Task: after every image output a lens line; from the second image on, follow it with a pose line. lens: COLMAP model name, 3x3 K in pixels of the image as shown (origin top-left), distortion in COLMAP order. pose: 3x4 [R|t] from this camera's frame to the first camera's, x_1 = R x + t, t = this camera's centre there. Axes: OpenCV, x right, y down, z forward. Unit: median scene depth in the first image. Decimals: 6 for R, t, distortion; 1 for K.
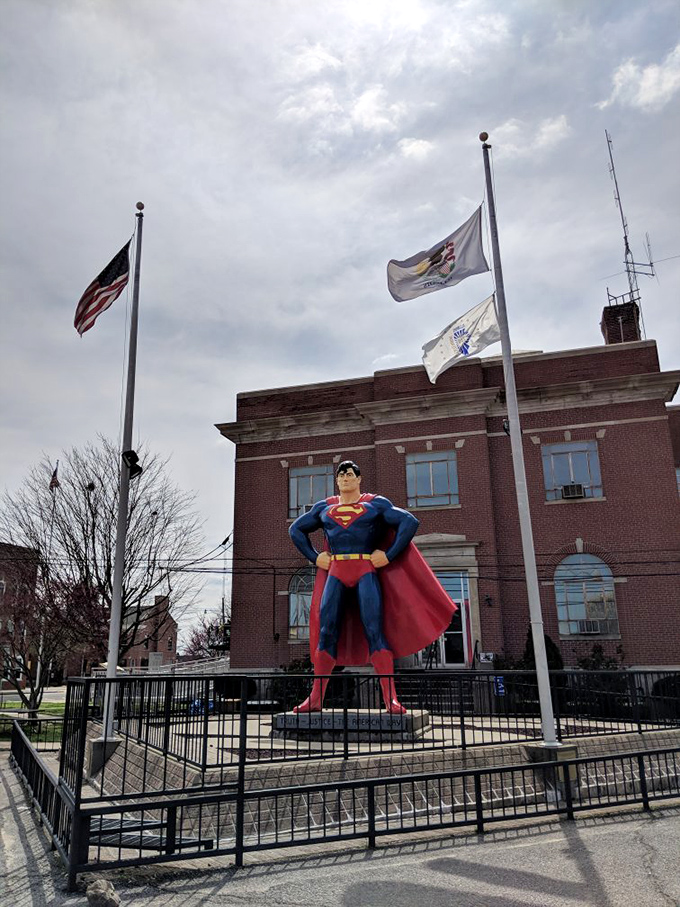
lens RADIAL K [[706.6, 0, 313.8], [0, 706.6, 450.3], [0, 0, 1]] dist [0.005143, 0.000467]
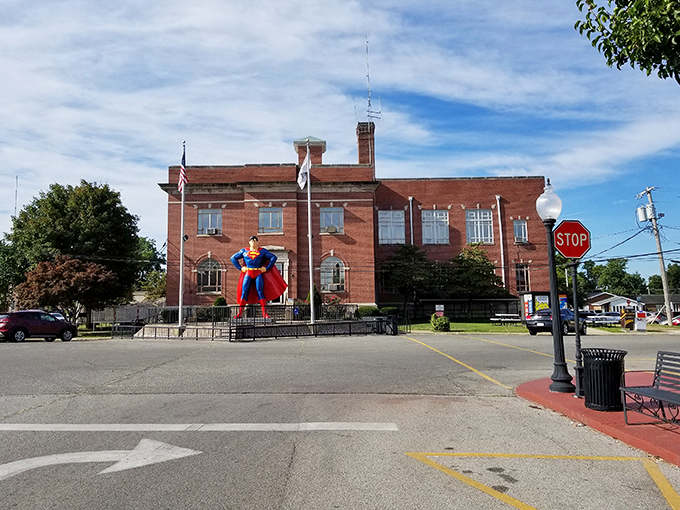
lens RADIAL K [[577.0, 0, 328.5], [0, 577.0, 225.7], [0, 0, 1]] dist [0.041569, -0.009074]
pose [[0.947130, 0.035419, 0.318889, -0.249319], [-0.085426, 0.985850, 0.144226, -0.233916], [-0.309269, -0.163843, 0.936754, -0.778482]]
